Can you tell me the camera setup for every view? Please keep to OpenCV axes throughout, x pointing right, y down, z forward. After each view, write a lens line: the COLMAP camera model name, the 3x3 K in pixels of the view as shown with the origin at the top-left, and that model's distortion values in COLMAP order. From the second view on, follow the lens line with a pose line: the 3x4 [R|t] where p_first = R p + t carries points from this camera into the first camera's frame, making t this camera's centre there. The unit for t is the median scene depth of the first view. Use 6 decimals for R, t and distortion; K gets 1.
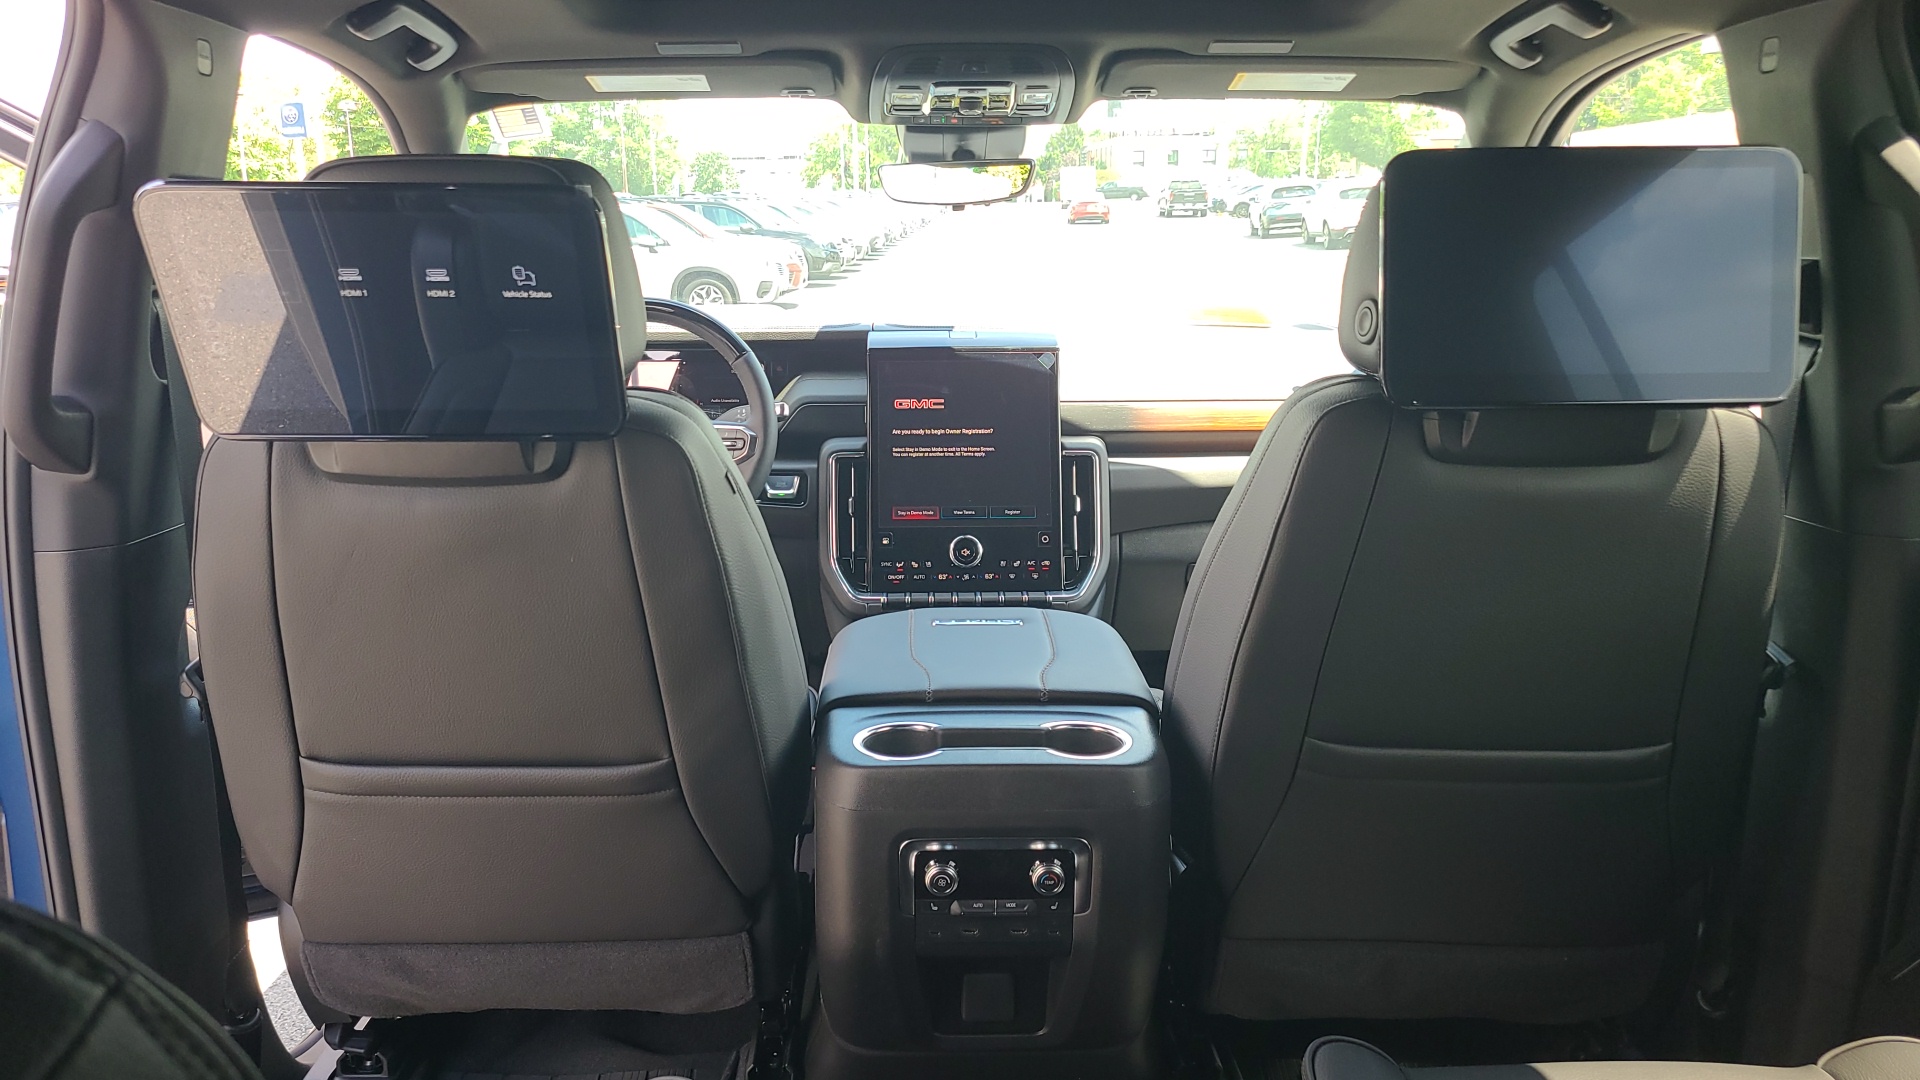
lens RADIAL K [[1447.6, 0, 967.8], [0, 1447.6, 543.8], [0, 0, 1]] dist [0.011457, 0.001360]
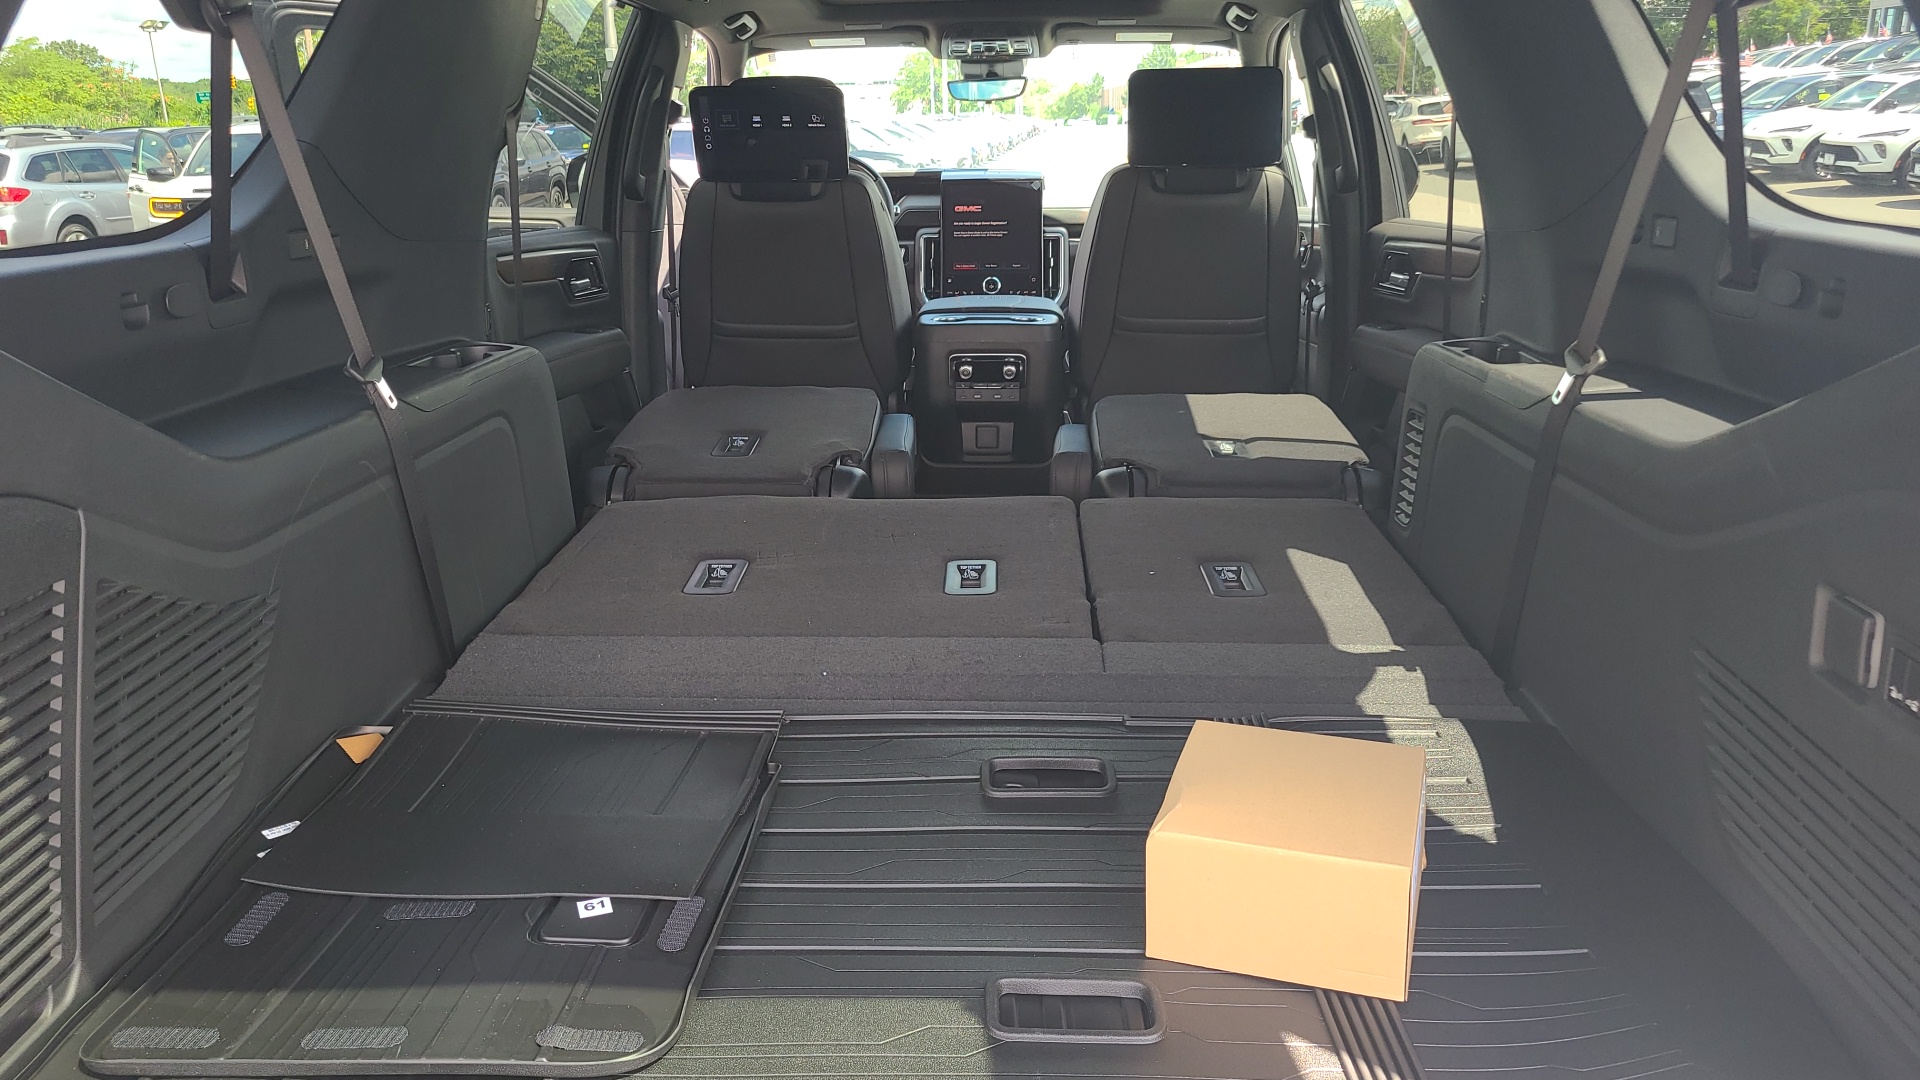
lens RADIAL K [[1447.6, 0, 950.5], [0, 1447.6, 548.9], [0, 0, 1]] dist [0.011457, 0.001360]
pose [[0.997360, 0.010169, -0.071903, 0.084781], [-0.006446, 0.998635, 0.051830, 0.251622], [0.072332, -0.051229, 0.996064, -0.919703]]
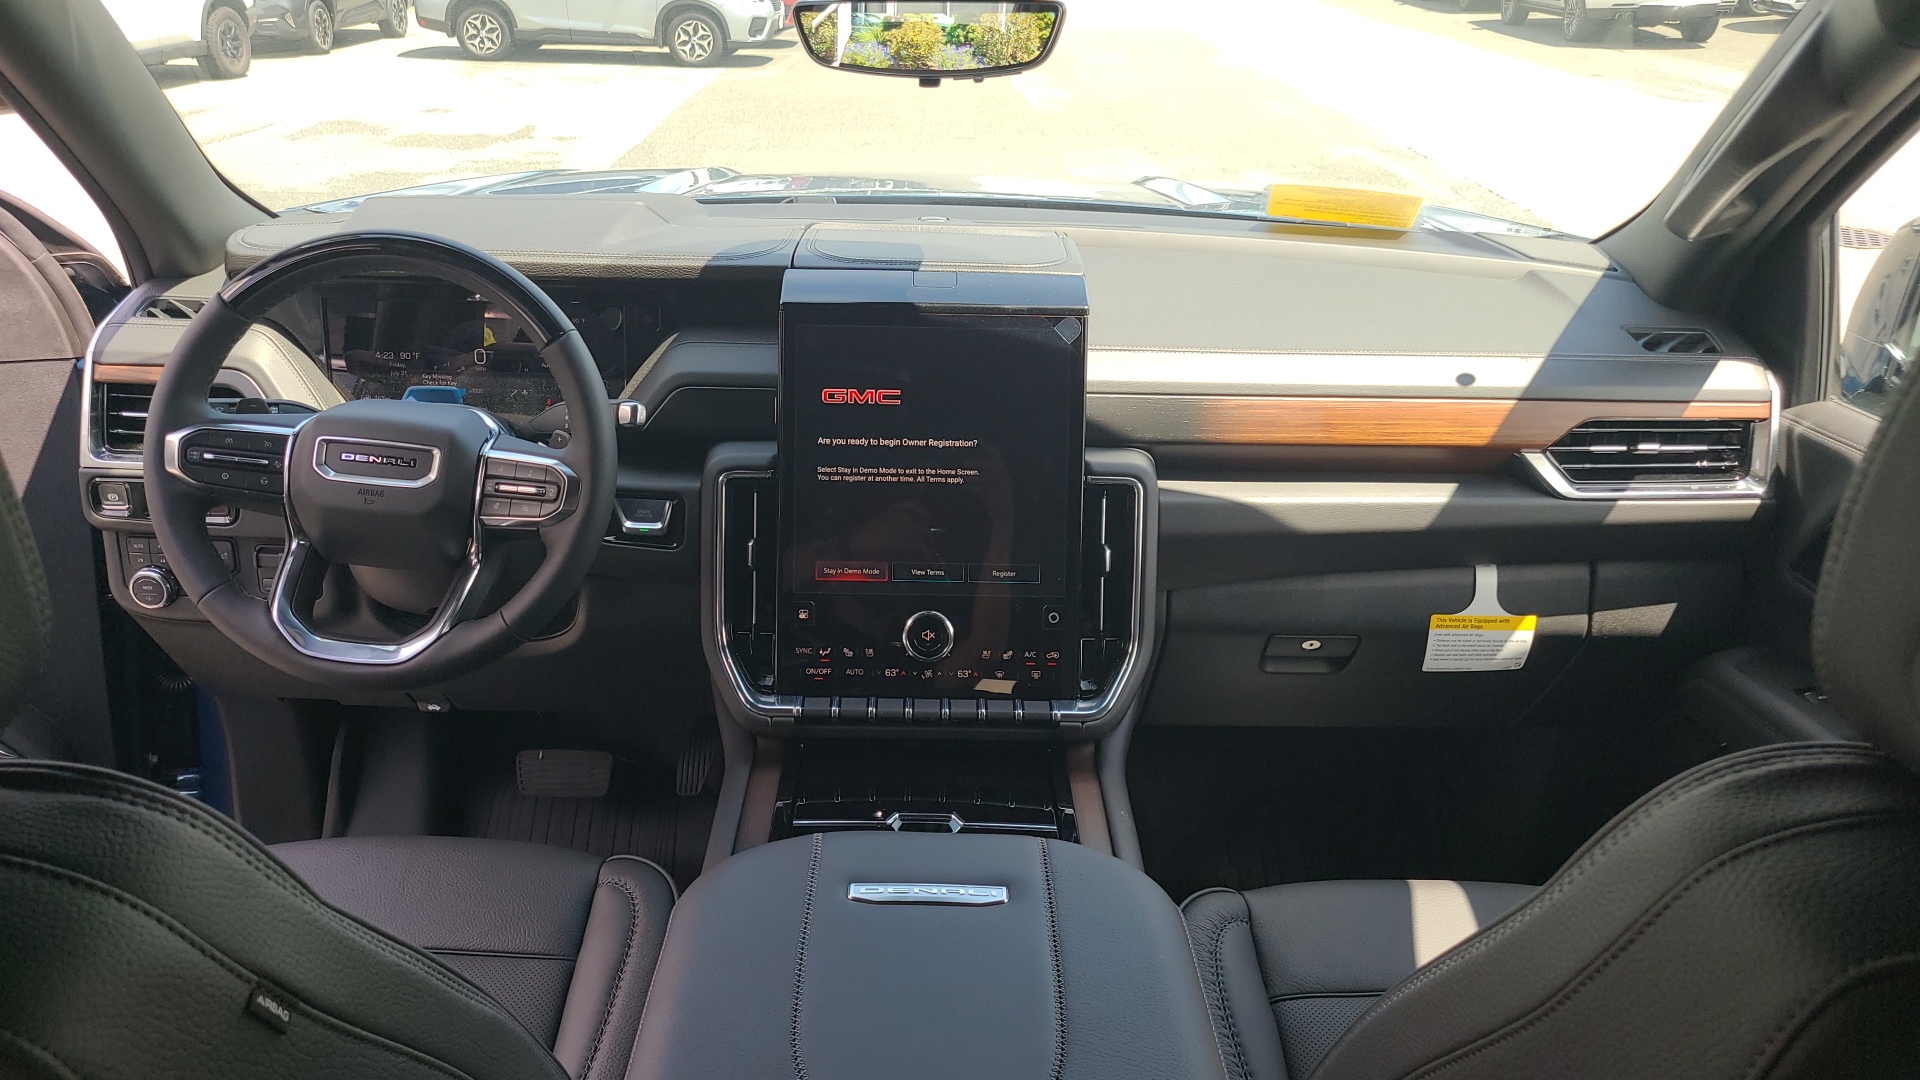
lens RADIAL K [[1447.6, 0, 947.5], [0, 1447.6, 527.6], [0, 0, 1]] dist [0.011457, 0.001360]
pose [[0.999437, 0.031371, -0.011873, 0.013055], [-0.029013, 0.986133, 0.163404, -0.145011], [0.016834, -0.162967, 0.986488, 0.378303]]
